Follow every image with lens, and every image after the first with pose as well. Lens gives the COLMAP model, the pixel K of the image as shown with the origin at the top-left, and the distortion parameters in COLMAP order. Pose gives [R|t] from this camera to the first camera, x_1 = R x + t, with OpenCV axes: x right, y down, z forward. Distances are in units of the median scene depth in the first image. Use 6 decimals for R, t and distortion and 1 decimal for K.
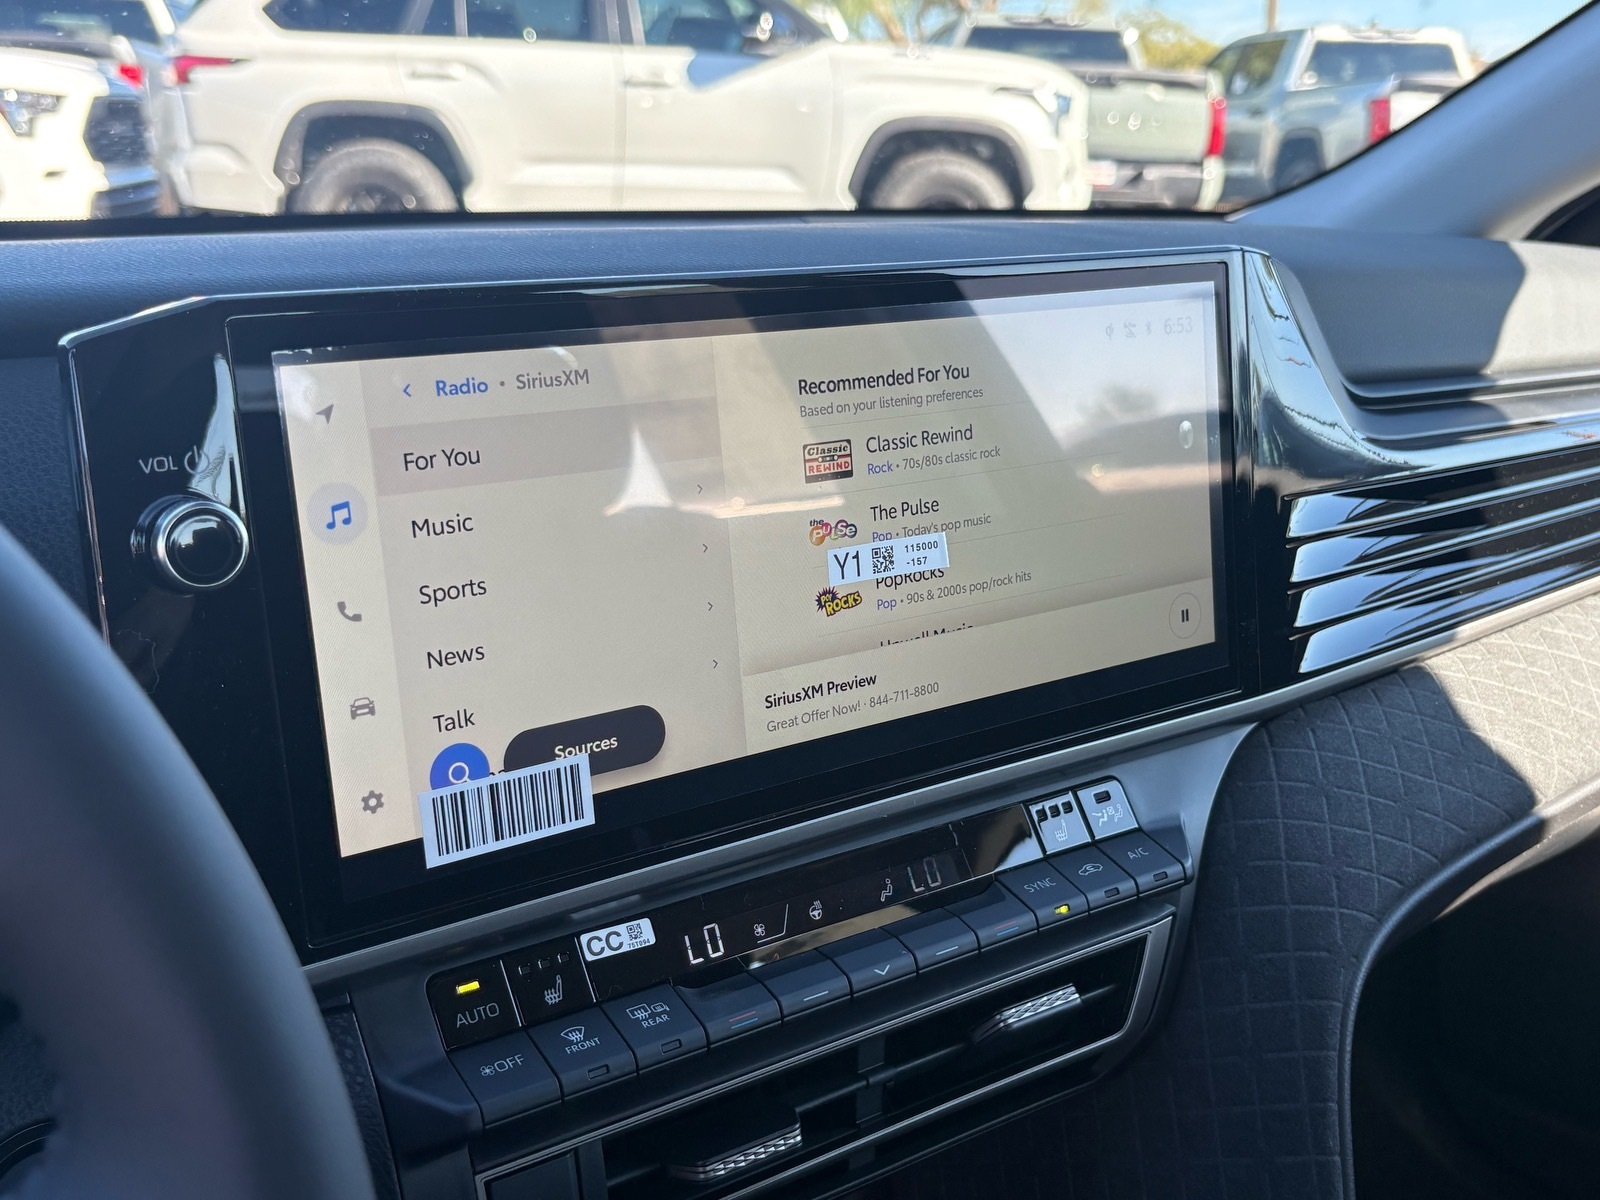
lens RADIAL K [[1664.5, 0, 808.3], [0, 1664.5, 597.0], [0, 0, 1]] dist [-0.042403, 0.000000]
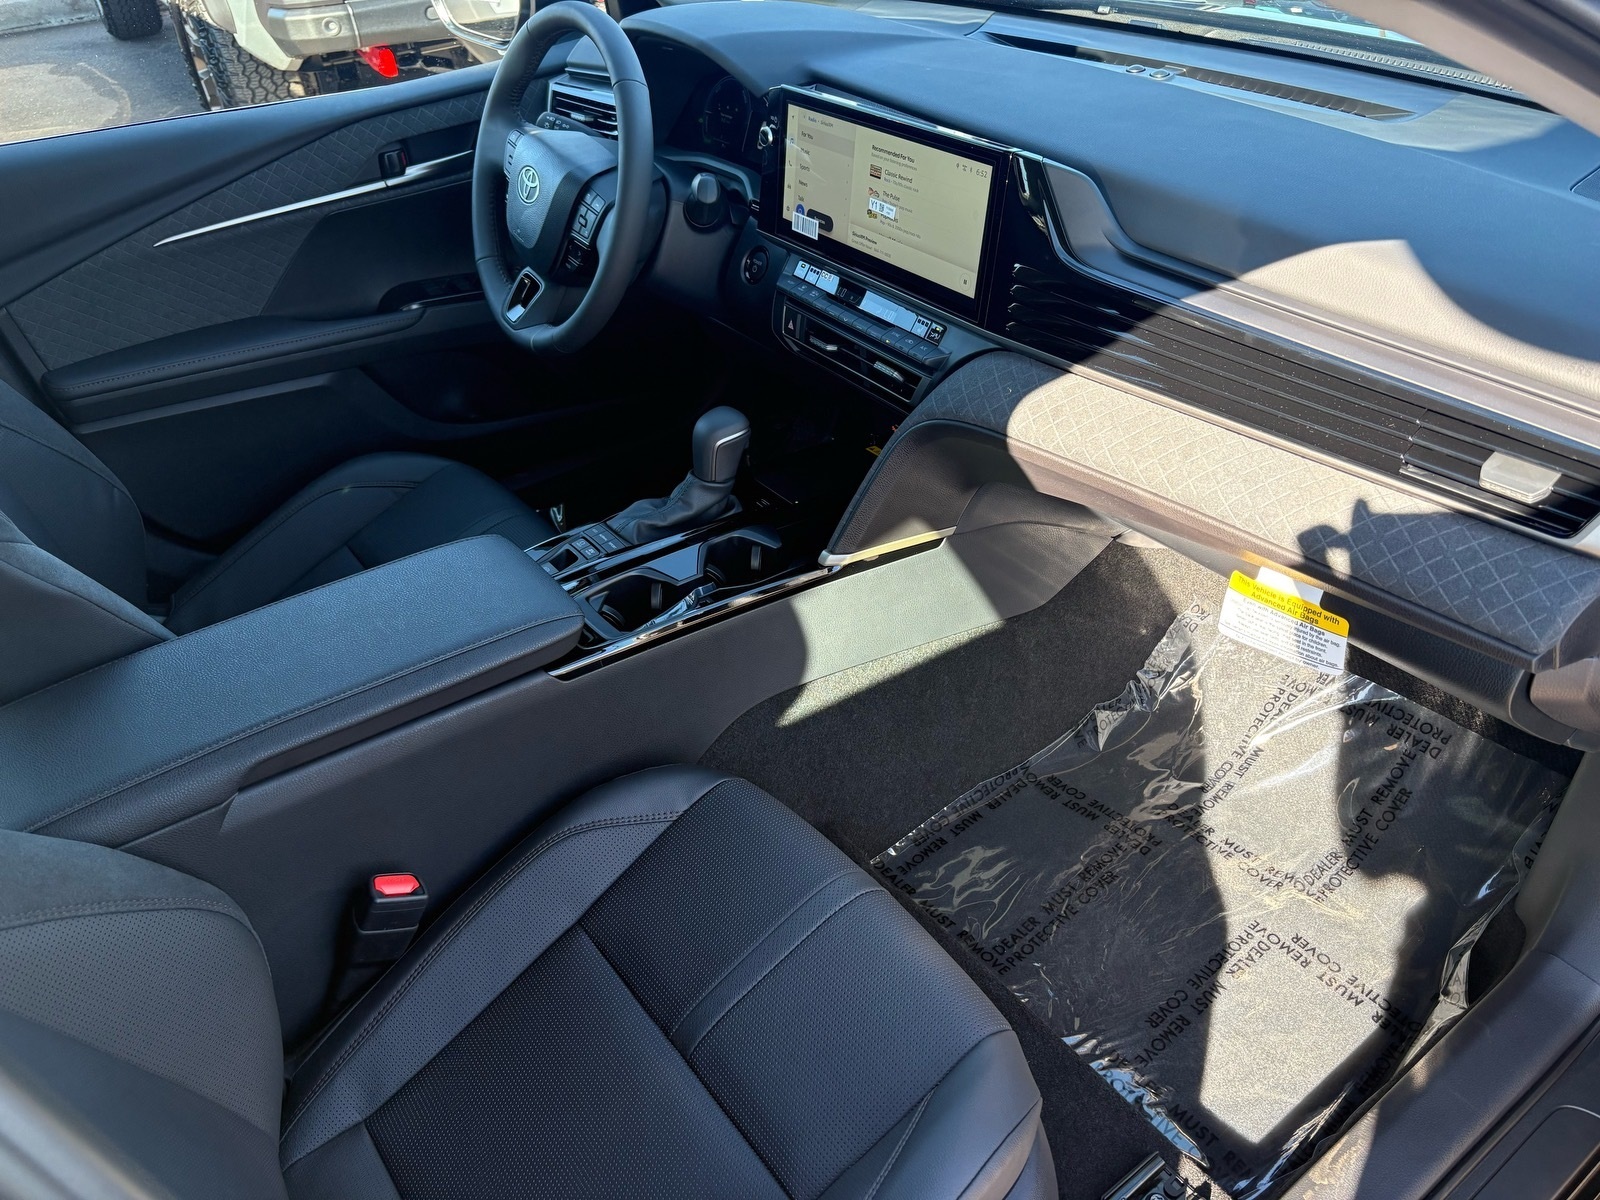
lens RADIAL K [[1214.9, 0, 798.1], [0, 1214.9, 605.4], [0, 0, 1]] dist [0.013454, -0.027799]
pose [[-0.001950, 0.583299, -0.812255, 2.205714], [-0.218269, 0.792424, 0.569582, -0.658607], [0.975887, 0.178401, 0.125771, 0.595248]]
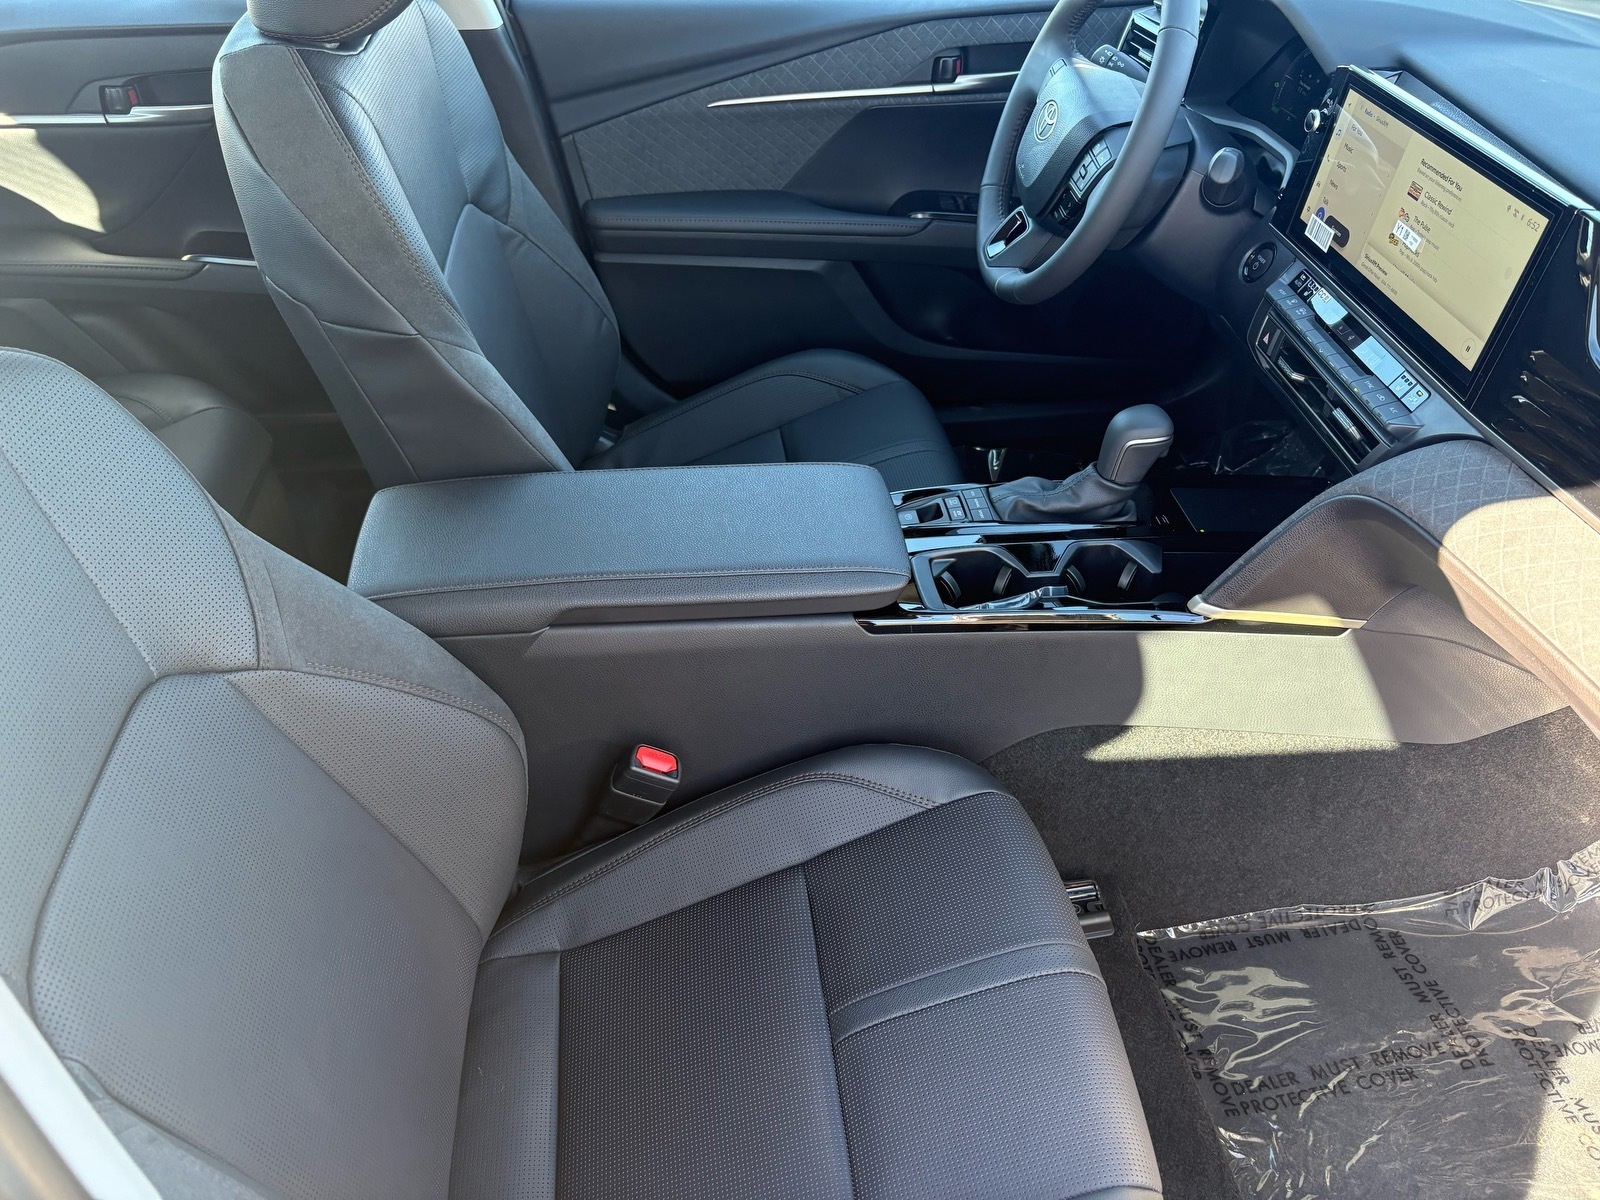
lens RADIAL K [[1214.9, 0, 796.1], [0, 1214.9, 607.0], [0, 0, 1]] dist [0.013454, -0.027799]
pose [[-0.498703, 0.541766, -0.676597, 2.011225], [-0.225499, 0.672620, 0.704792, -0.716838], [0.836926, 0.504054, -0.213270, 0.790994]]
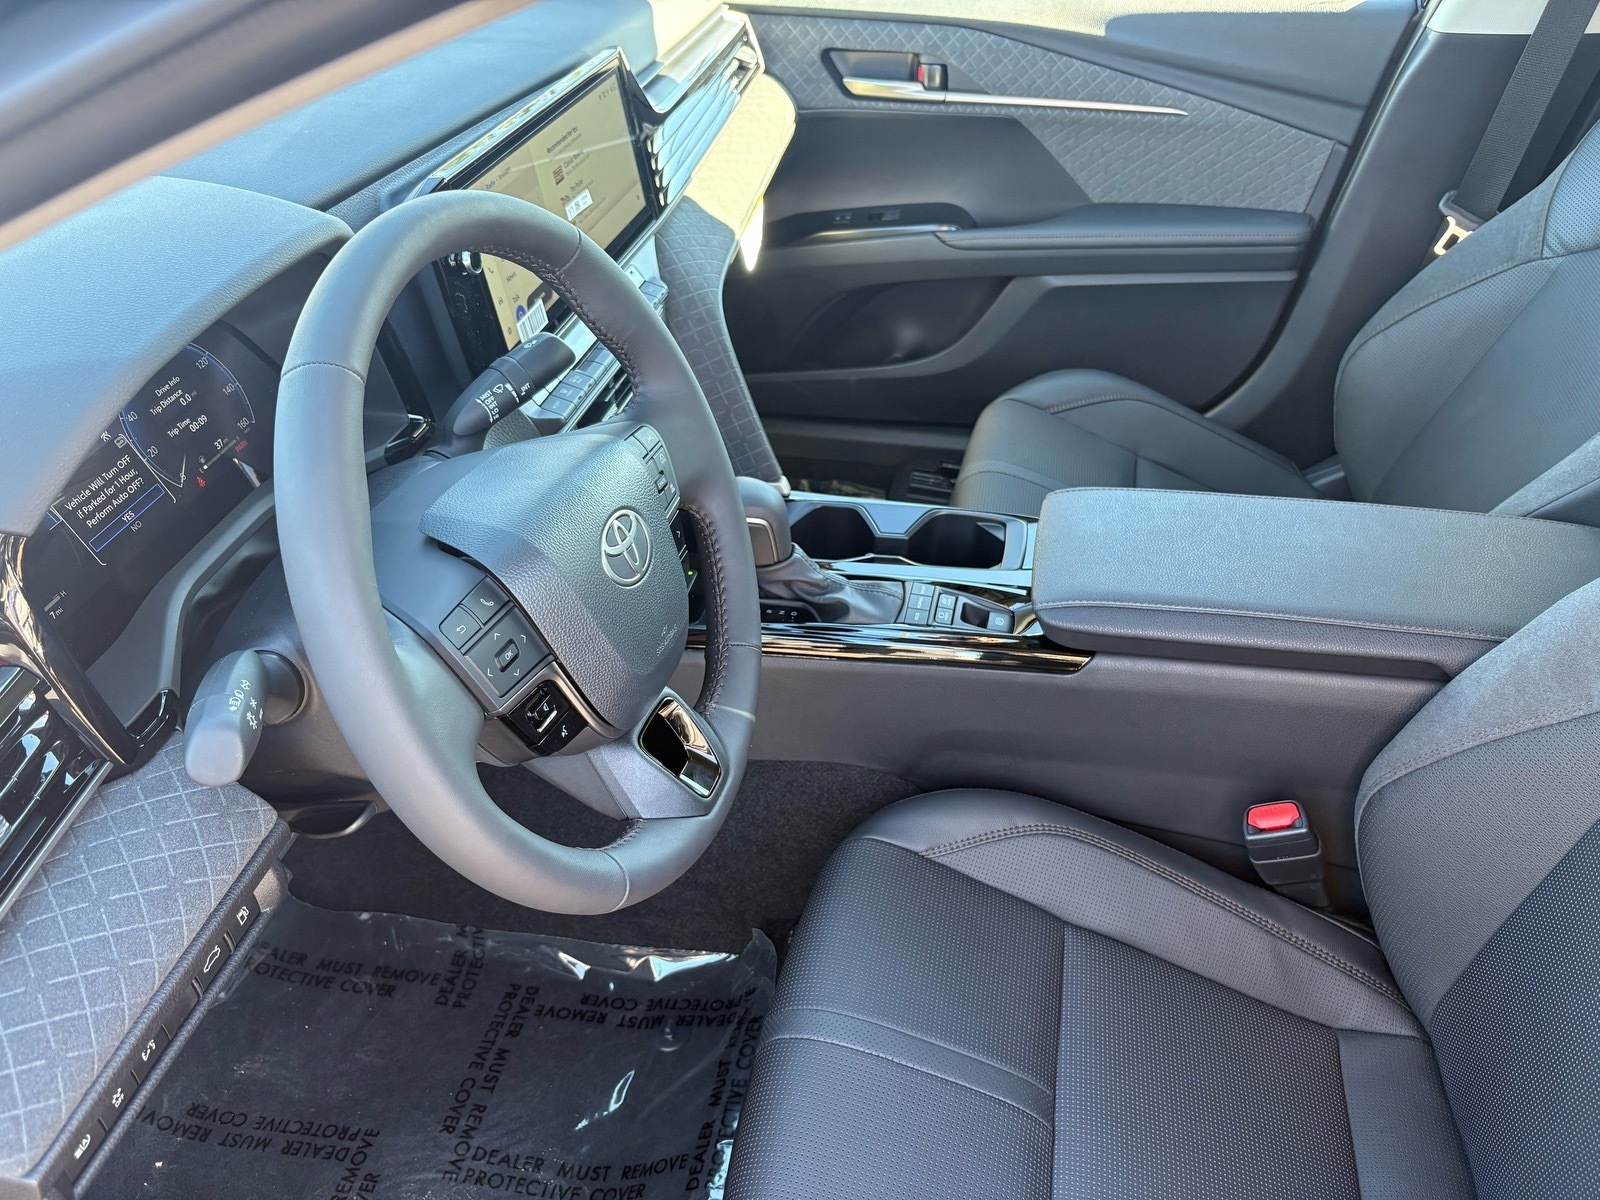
lens RADIAL K [[1214.9, 0, 796.3], [0, 1214.9, 599.7], [0, 0, 1]] dist [0.013454, -0.027799]
pose [[0.747514, -0.419200, 0.515262, -0.904223], [0.200485, 0.881918, 0.426646, -0.212432], [-0.633268, -0.215621, 0.743289, -0.807670]]
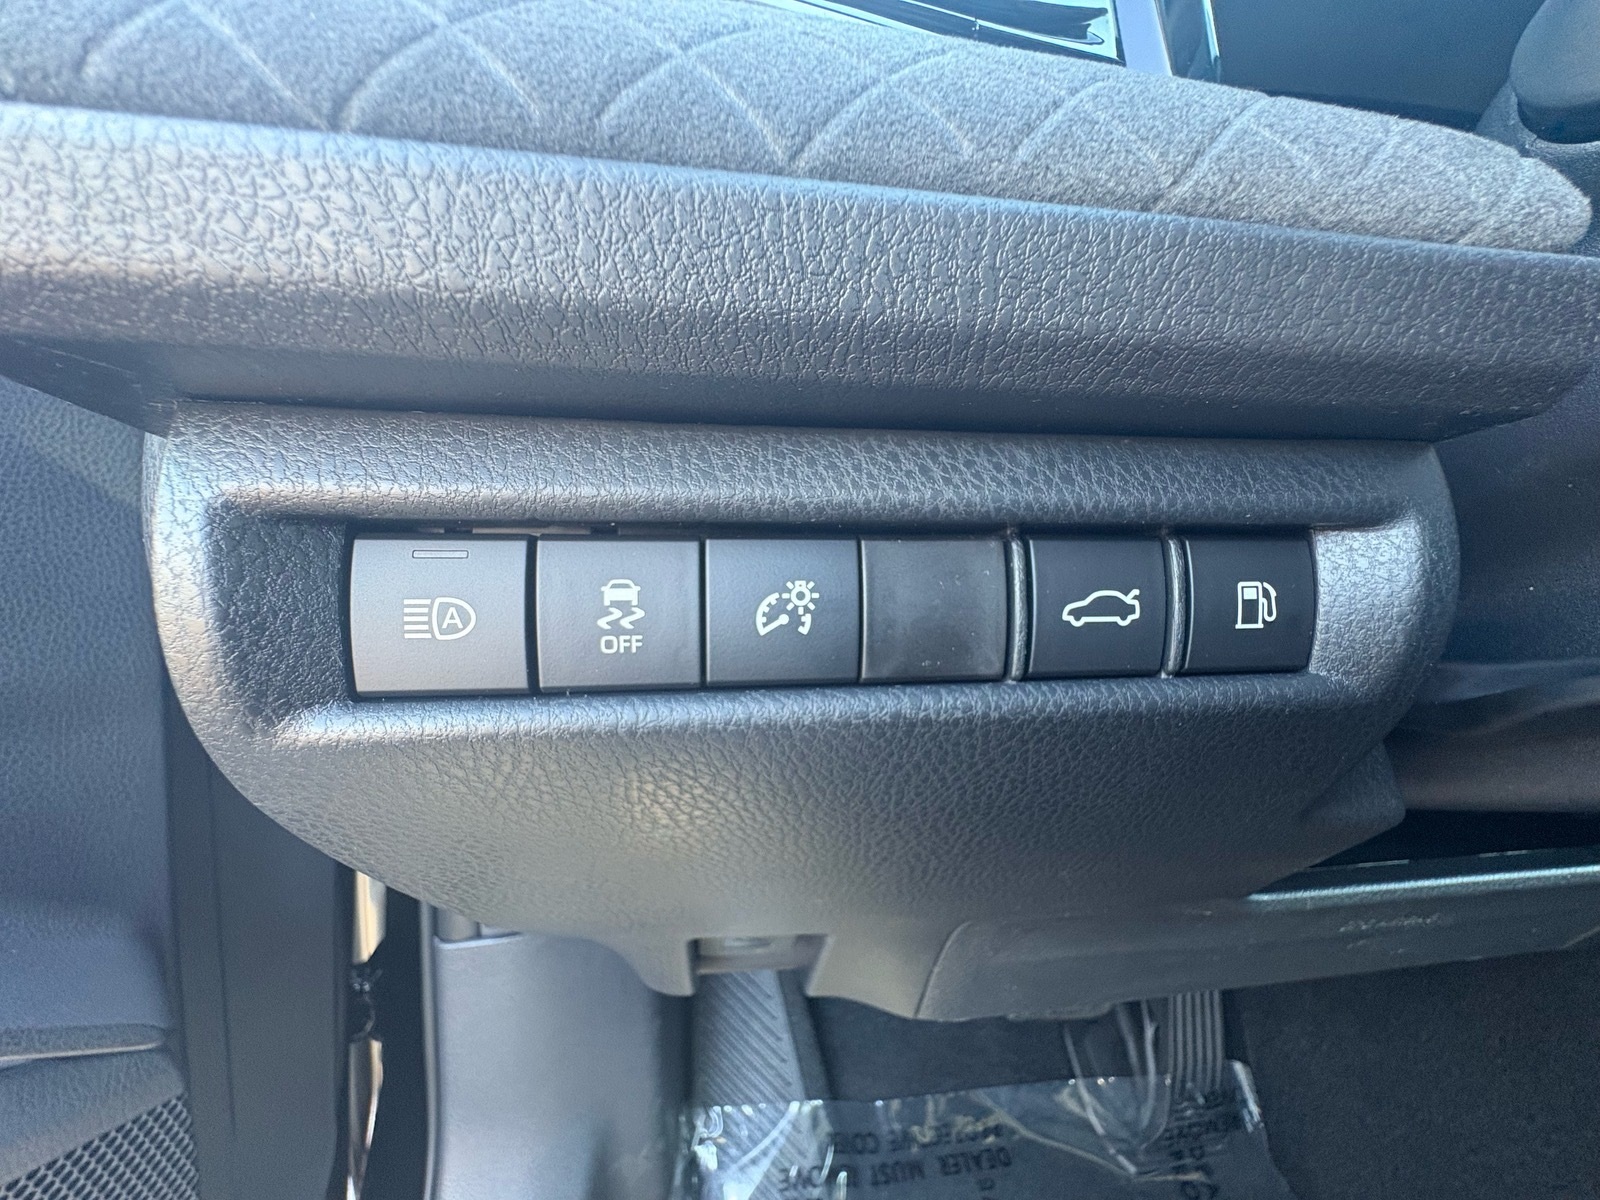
lens RADIAL K [[640.6, 0, 806.4], [0, 640.6, 597.6], [0, 0, 1]] dist [-0.000930, -0.000004]
pose [[0.878748, 0.040791, -0.475540, -0.853985], [-0.121967, 0.982452, -0.141109, 0.491776], [0.461440, 0.181999, 0.868303, 0.097603]]
